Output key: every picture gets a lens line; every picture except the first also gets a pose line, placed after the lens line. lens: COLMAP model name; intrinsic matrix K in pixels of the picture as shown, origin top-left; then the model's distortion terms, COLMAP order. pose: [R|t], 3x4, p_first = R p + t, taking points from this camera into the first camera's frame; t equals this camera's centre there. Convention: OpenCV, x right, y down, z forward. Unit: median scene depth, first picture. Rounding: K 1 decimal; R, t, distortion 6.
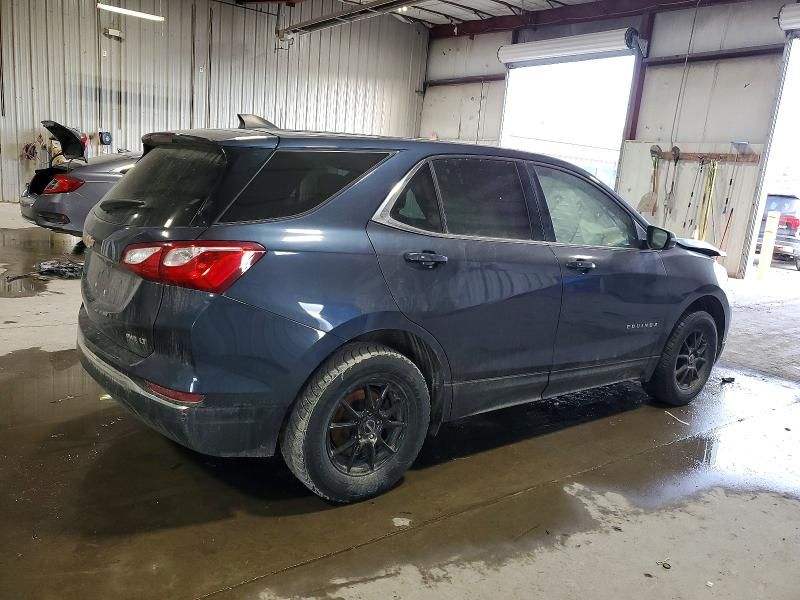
lens RADIAL K [[626.1, 0, 400.0], [0, 626.1, 300.0], [0, 0, 1]] dist [0.007410, 0.005455]
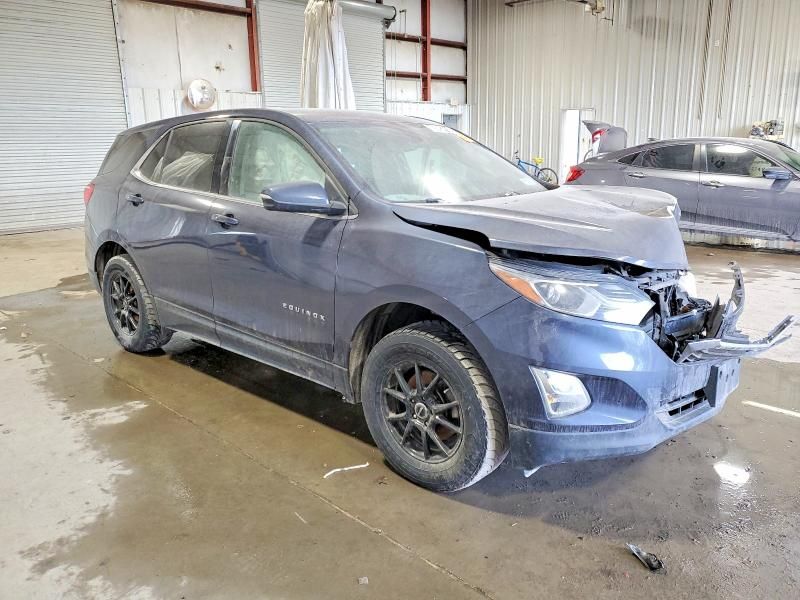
lens RADIAL K [[626.1, 0, 400.0], [0, 626.1, 300.0], [0, 0, 1]] dist [0.007410, 0.005455]
pose [[0.193695, 0.160935, -0.967772, 1.484027], [-0.177658, 0.975898, 0.126729, -0.118134], [0.964842, 0.147385, 0.217618, 1.218063]]
